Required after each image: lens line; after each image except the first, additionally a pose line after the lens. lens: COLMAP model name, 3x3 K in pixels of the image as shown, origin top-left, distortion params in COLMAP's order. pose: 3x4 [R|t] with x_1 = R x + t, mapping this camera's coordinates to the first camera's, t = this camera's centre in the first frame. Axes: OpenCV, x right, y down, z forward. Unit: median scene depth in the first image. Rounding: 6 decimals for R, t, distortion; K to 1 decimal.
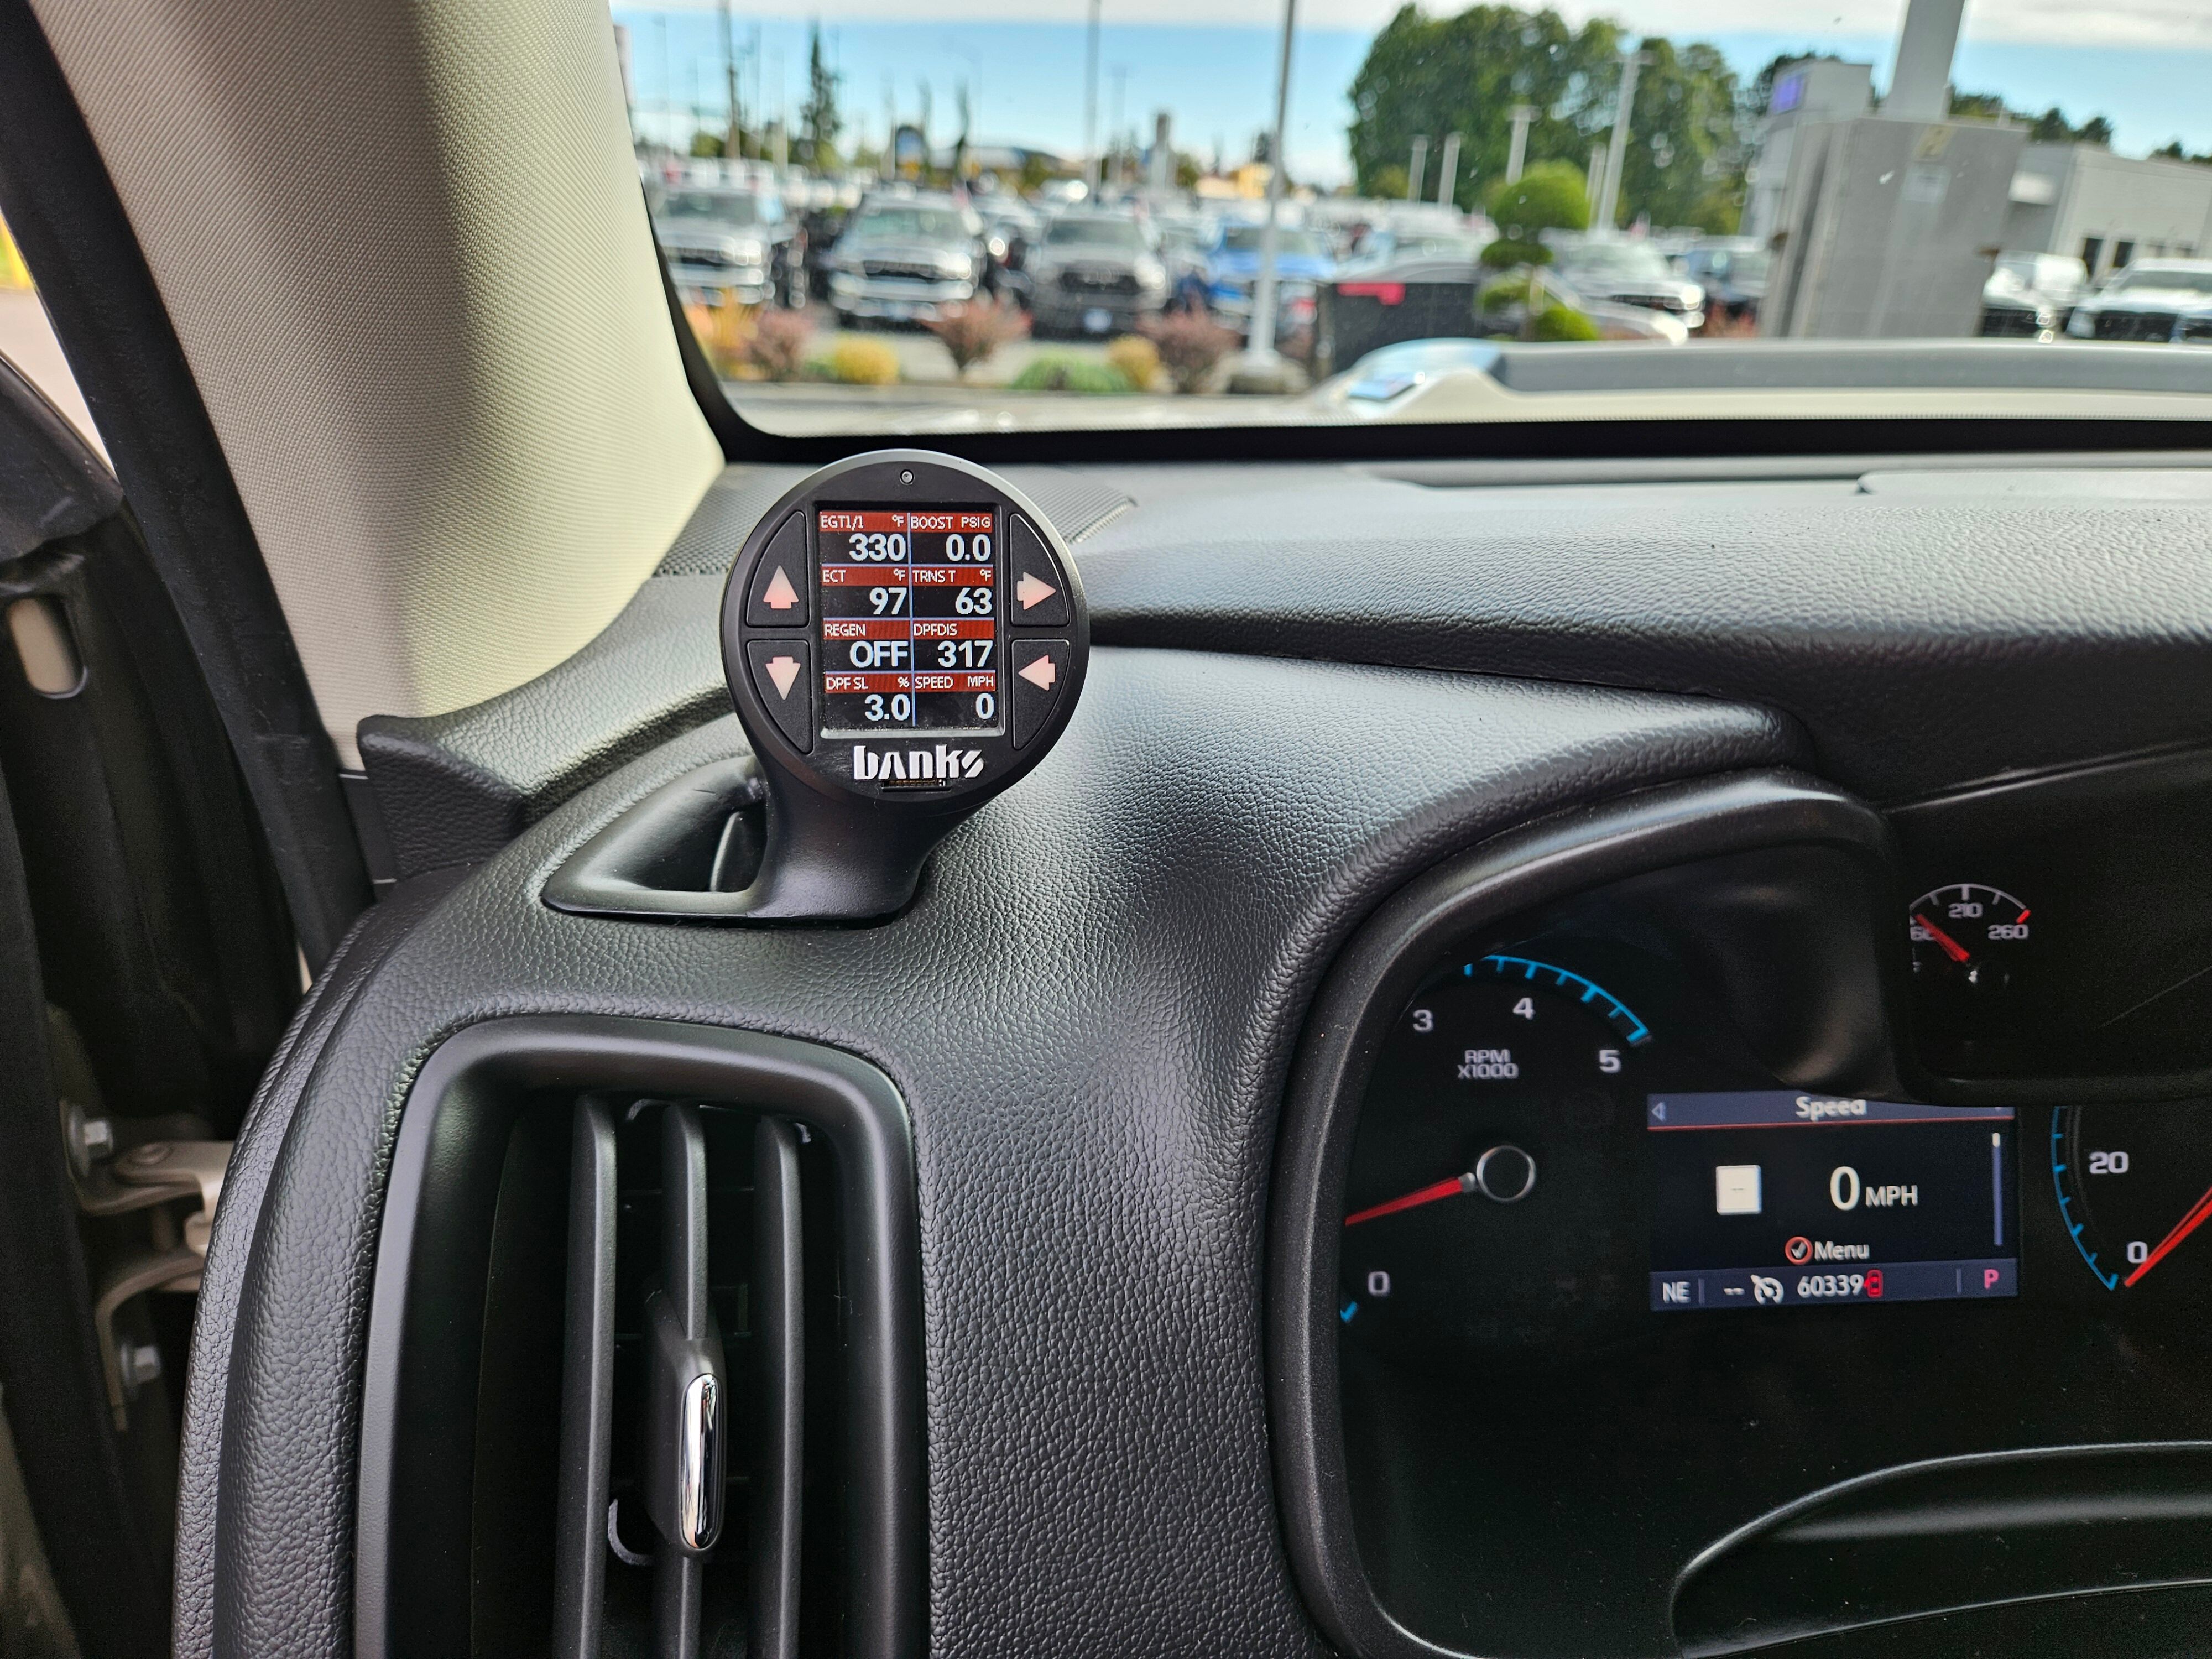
lens RADIAL K [[1519.6, 0, 1119.5], [0, 1519.6, 836.6], [0, 0, 1]] dist [0.039557, -0.027742]
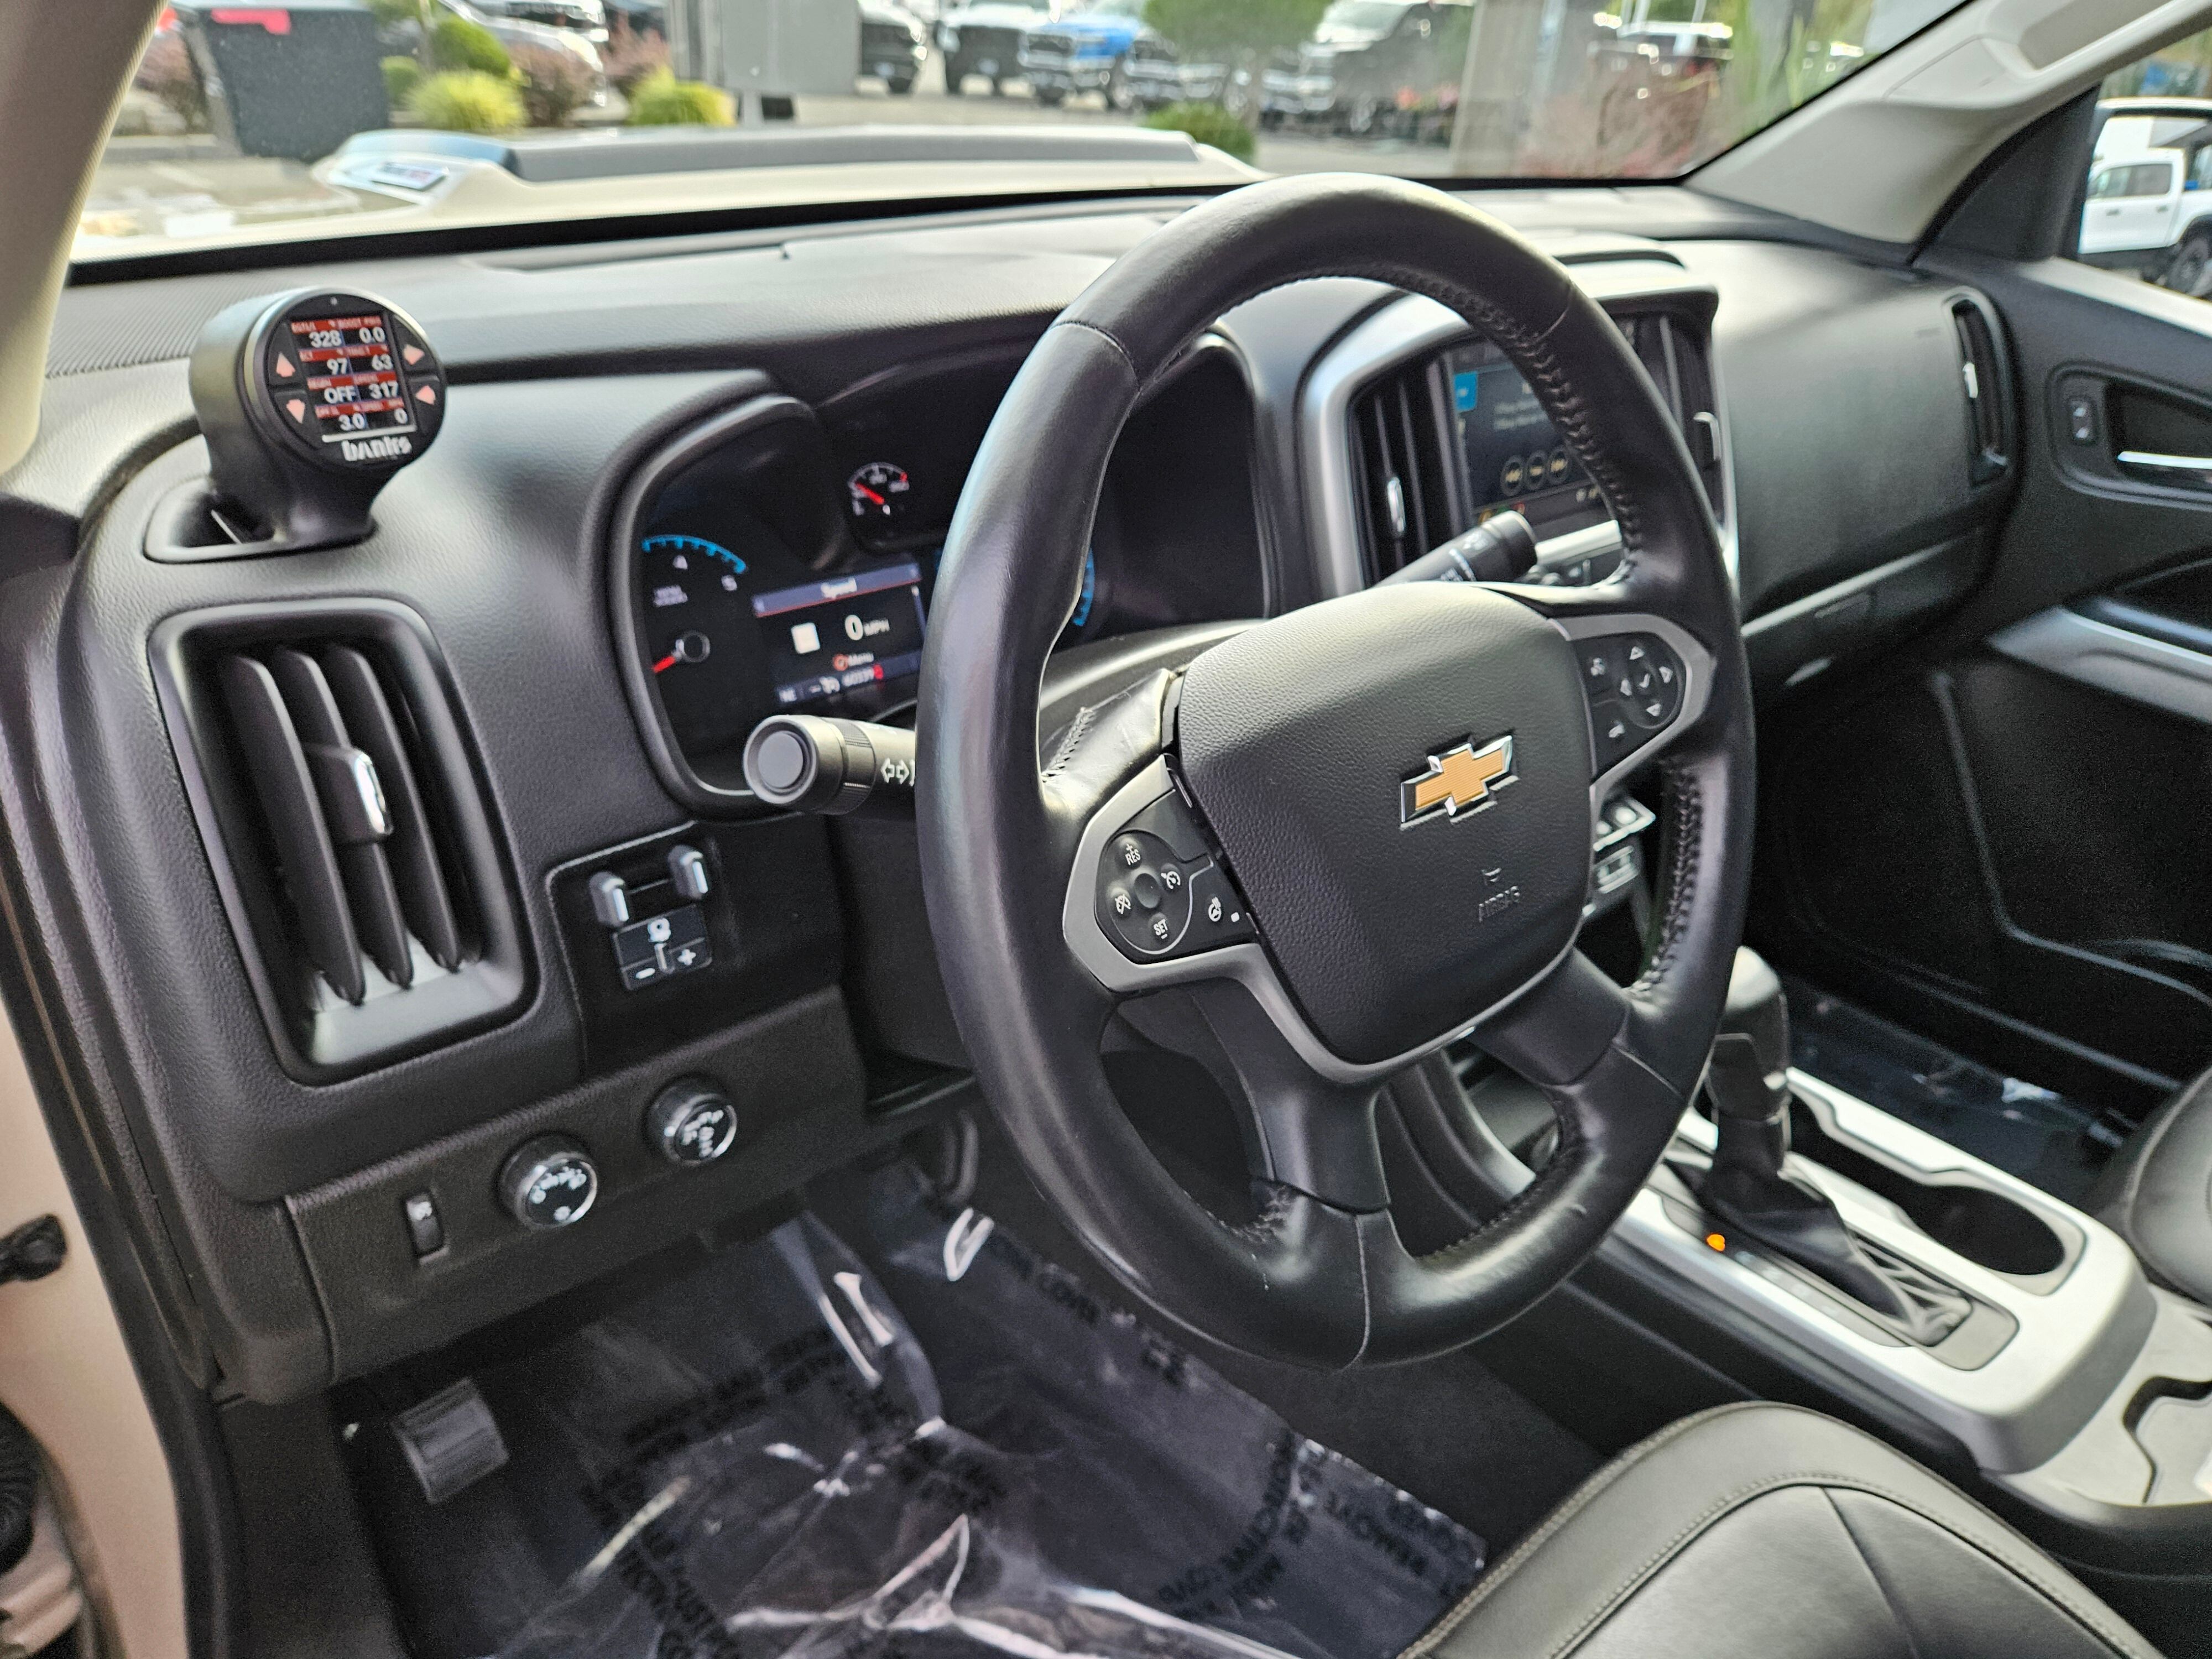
lens RADIAL K [[1519.6, 0, 1096.2], [0, 1519.6, 824.1], [0, 0, 1]] dist [0.039557, -0.027742]
pose [[0.813080, -0.265590, 0.518037, -0.535118], [0.185093, 0.961630, 0.202503, 0.193065], [-0.551943, -0.068766, 0.831042, -1.227384]]
